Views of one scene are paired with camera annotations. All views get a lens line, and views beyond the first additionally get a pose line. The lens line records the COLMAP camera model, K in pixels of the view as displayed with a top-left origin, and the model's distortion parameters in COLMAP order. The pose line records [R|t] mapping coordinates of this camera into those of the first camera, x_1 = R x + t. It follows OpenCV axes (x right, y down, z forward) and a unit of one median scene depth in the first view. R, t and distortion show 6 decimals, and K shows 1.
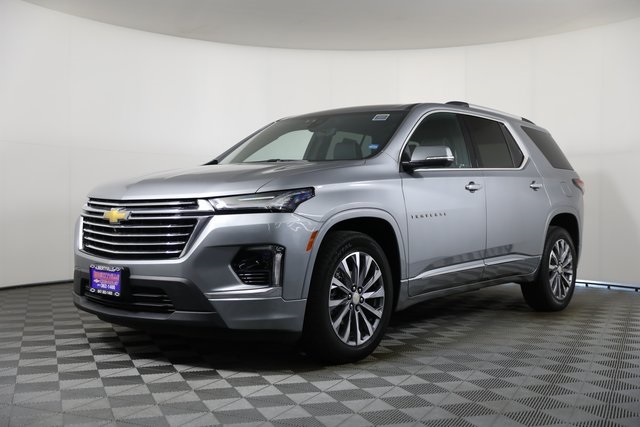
lens RADIAL K [[757.4, 0, 317.9], [0, 757.4, 209.7], [0, 0, 1]] dist [0.036453, 0.000000]
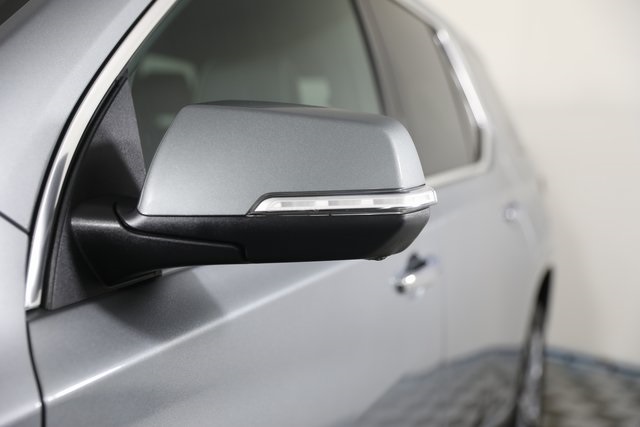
lens RADIAL K [[864.2, 0, 320.2], [0, 864.2, 213.4], [0, 0, 1]] dist [0.000740, 0.000000]
pose [[0.955263, 0.019678, 0.295101, 0.117965], [-0.048887, 0.994564, 0.091932, -0.087083], [-0.291688, -0.102246, 0.951033, 0.921274]]
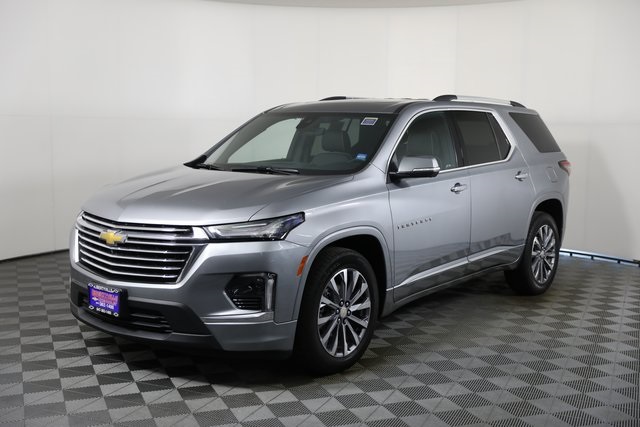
lens RADIAL K [[793.8, 0, 320.0], [0, 793.8, 217.3], [0, 0, 1]] dist [0.059006, 0.000000]
pose [[0.999729, 0.002123, 0.023176, -0.007865], [-0.004706, 0.993700, 0.111972, -0.133595], [-0.022792, -0.112051, 0.993441, -0.077126]]
